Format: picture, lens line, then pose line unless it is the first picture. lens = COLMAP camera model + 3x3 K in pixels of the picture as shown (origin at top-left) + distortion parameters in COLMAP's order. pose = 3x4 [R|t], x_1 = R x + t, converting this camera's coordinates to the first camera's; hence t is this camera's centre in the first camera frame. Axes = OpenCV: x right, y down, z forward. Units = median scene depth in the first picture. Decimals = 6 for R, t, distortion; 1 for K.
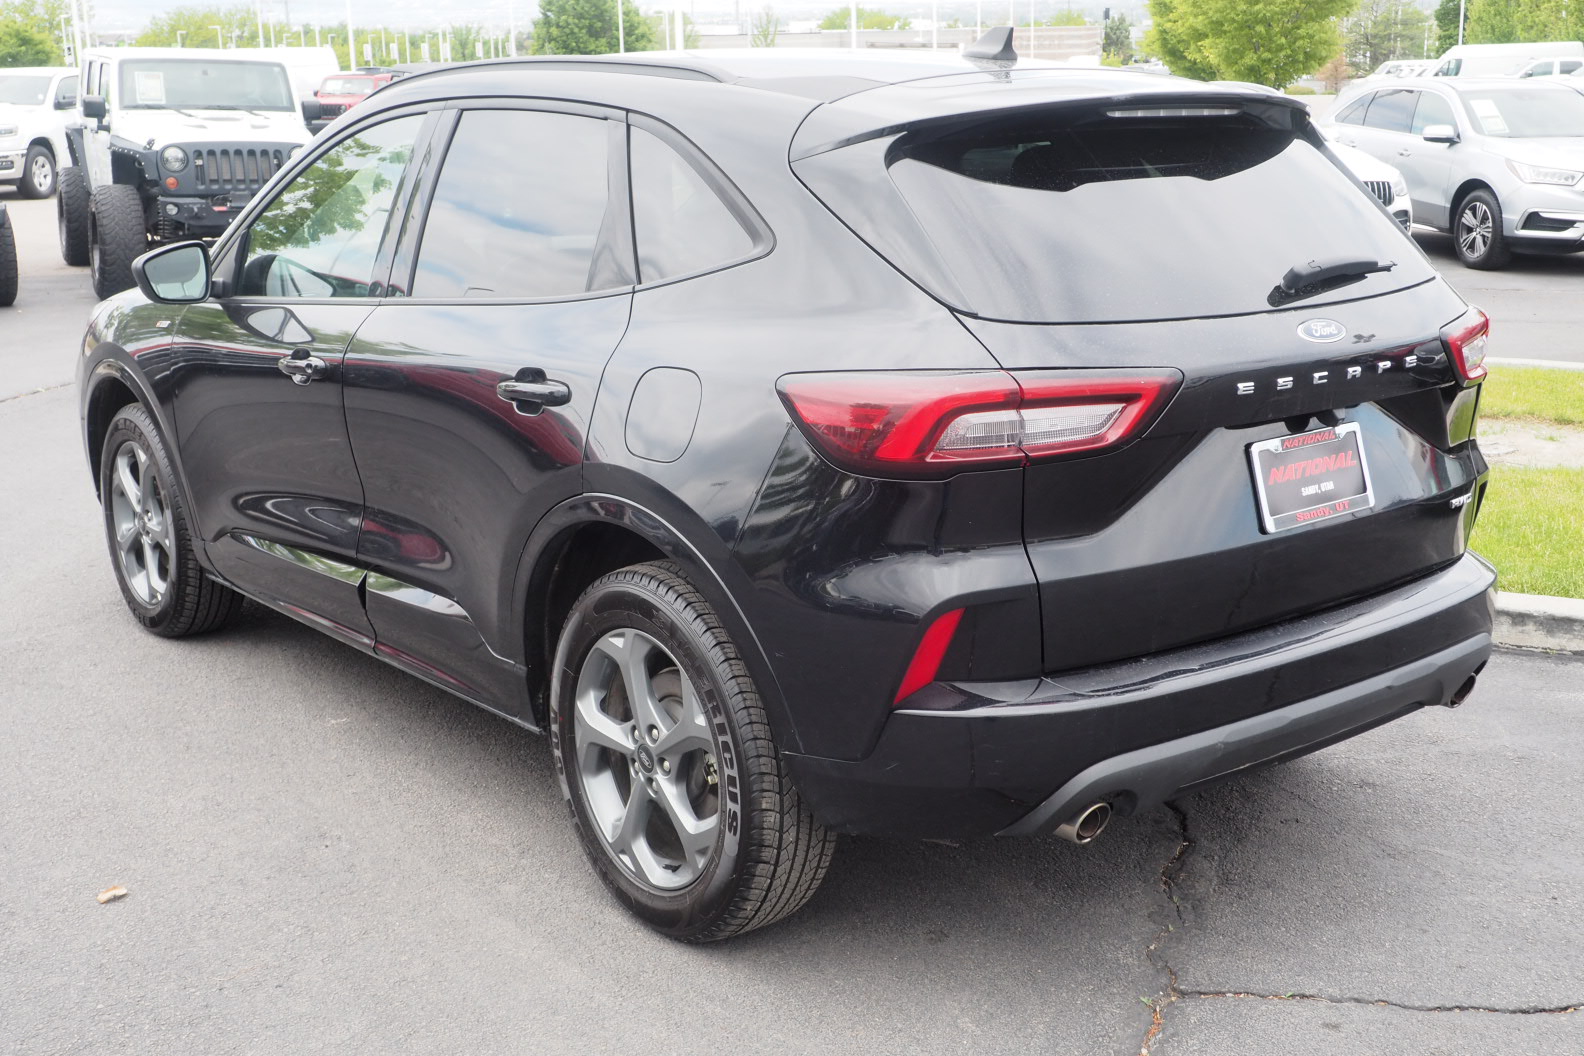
lens RADIAL K [[1777.5, 0, 796.9], [0, 1777.5, 520.9], [0, 0, 1]] dist [-0.016581, 0.000000]
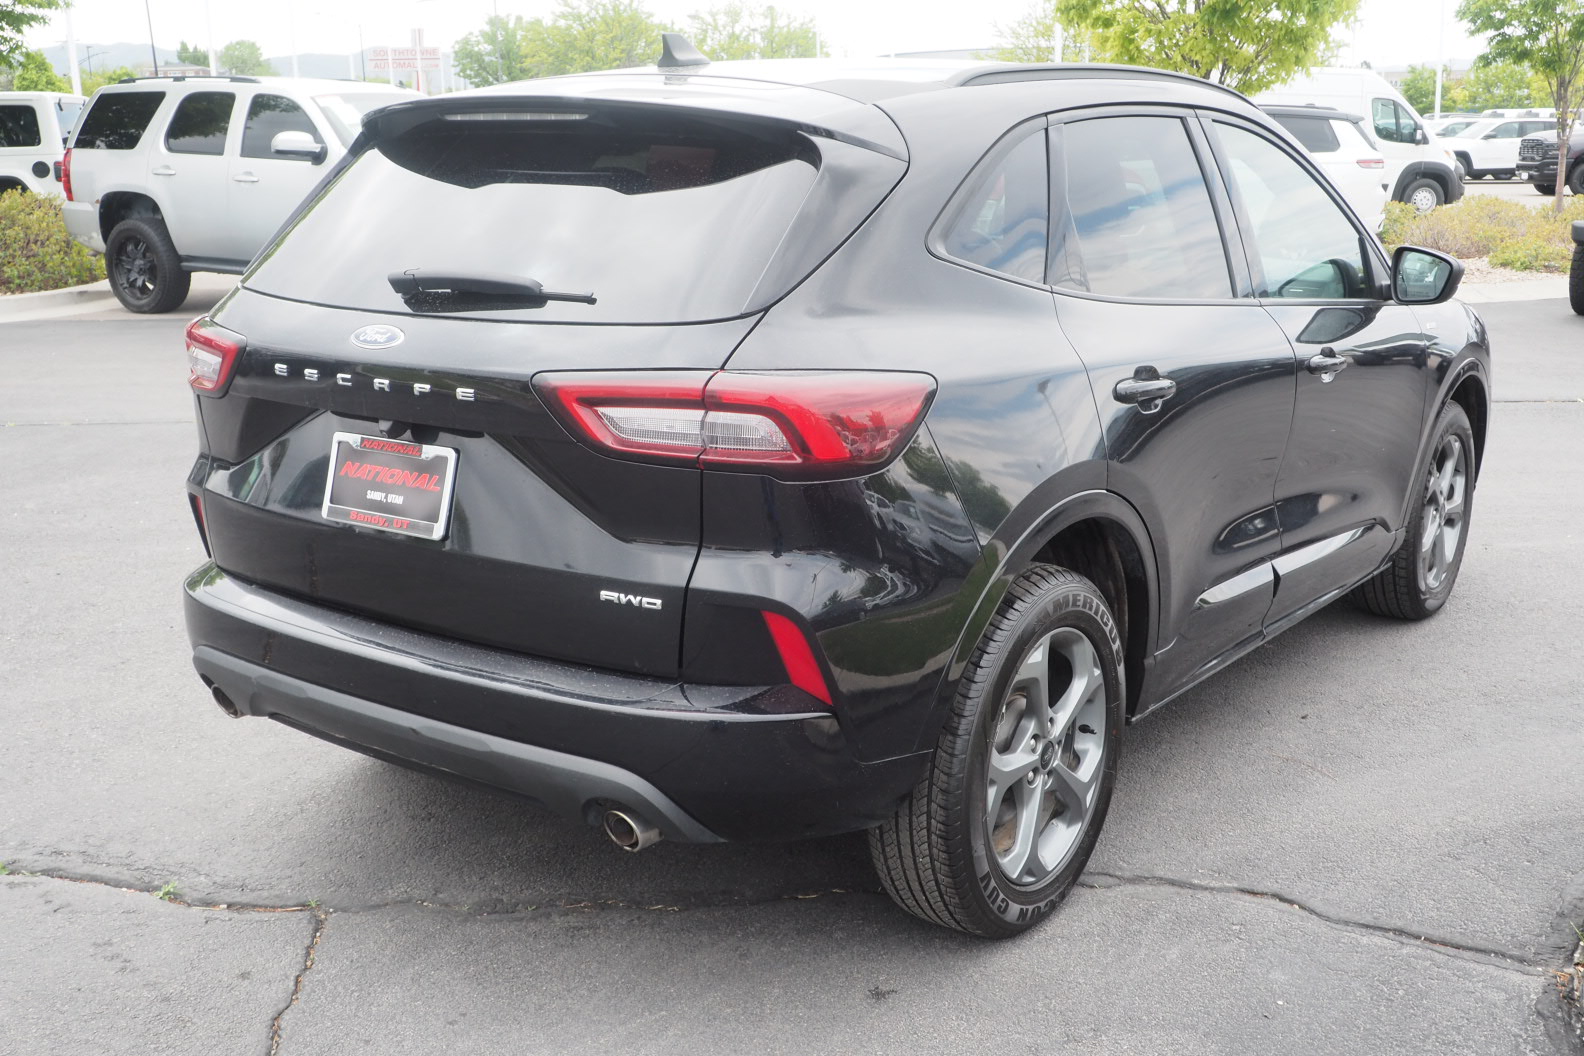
lens RADIAL K [[1607.3, 0, 803.8], [0, 1607.3, 533.4], [0, 0, 1]] dist [-0.006663, 0.000000]
pose [[0.285776, 0.238628, -0.928110, 1.187089], [-0.227874, 0.957642, 0.176055, -0.208223], [0.930809, 0.161180, 0.328048, 0.921552]]
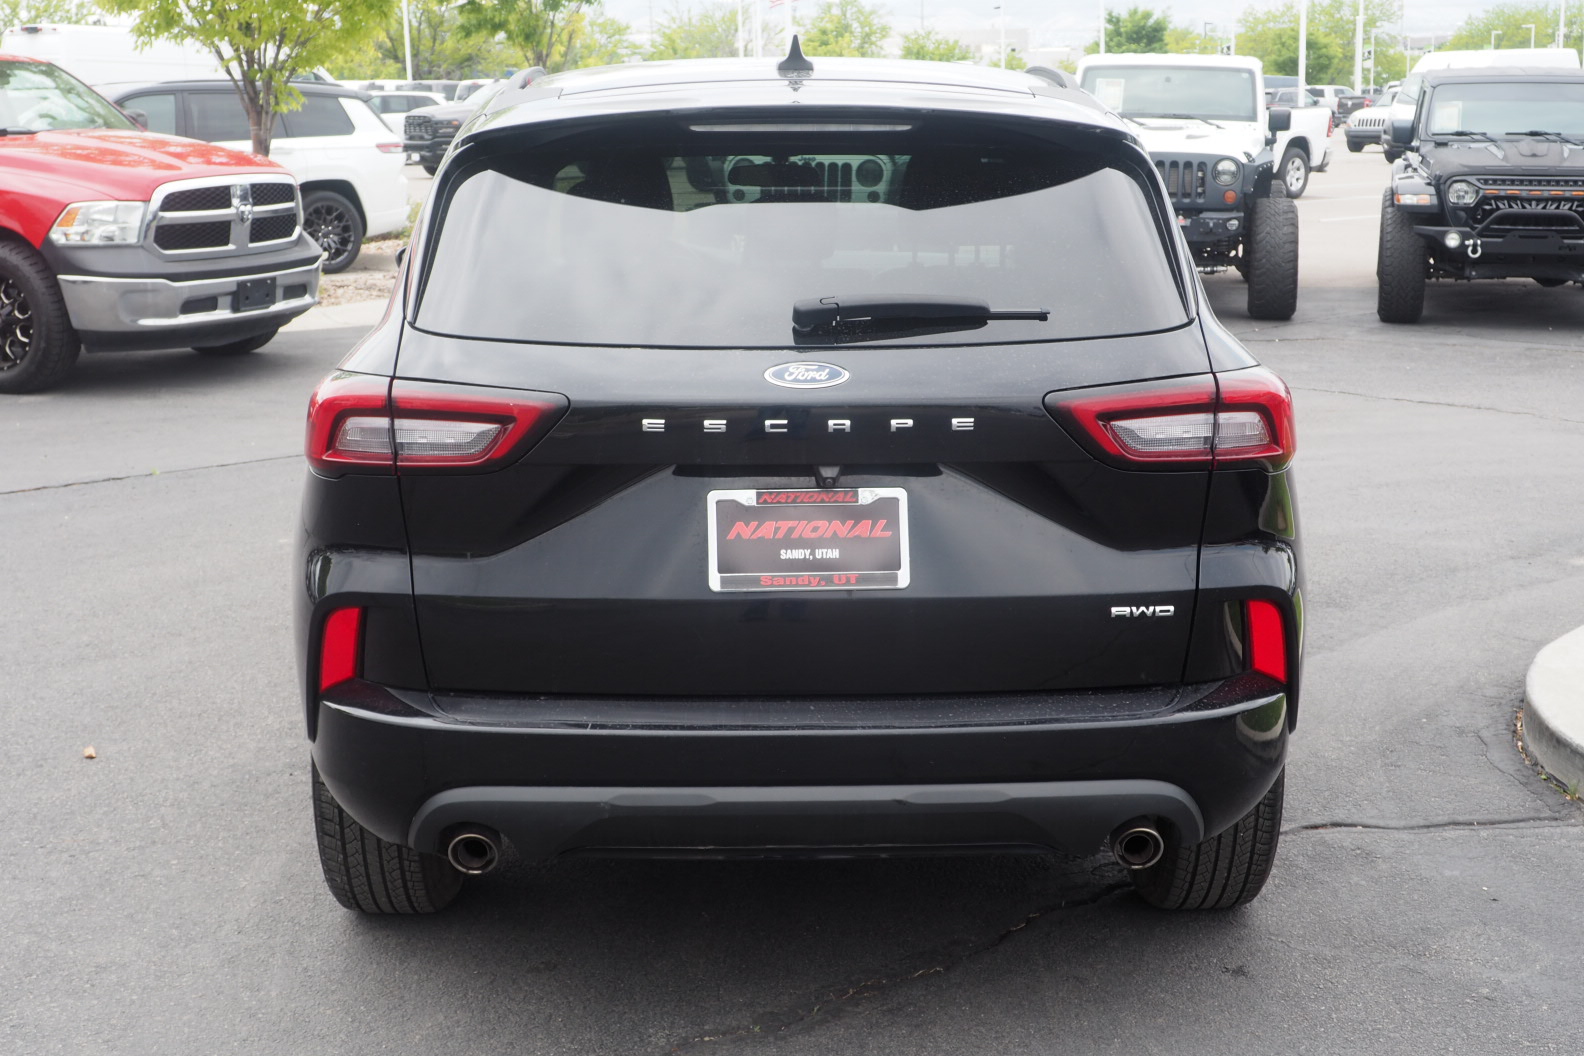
lens RADIAL K [[1989.5, 0, 787.5], [0, 1989.5, 528.9], [0, 0, 1]] dist [0.009493, 0.000000]
pose [[0.794257, 0.130025, -0.593506, 0.863203], [-0.144727, 0.989204, 0.023035, -0.051349], [0.590093, 0.067601, 0.804500, 0.198064]]
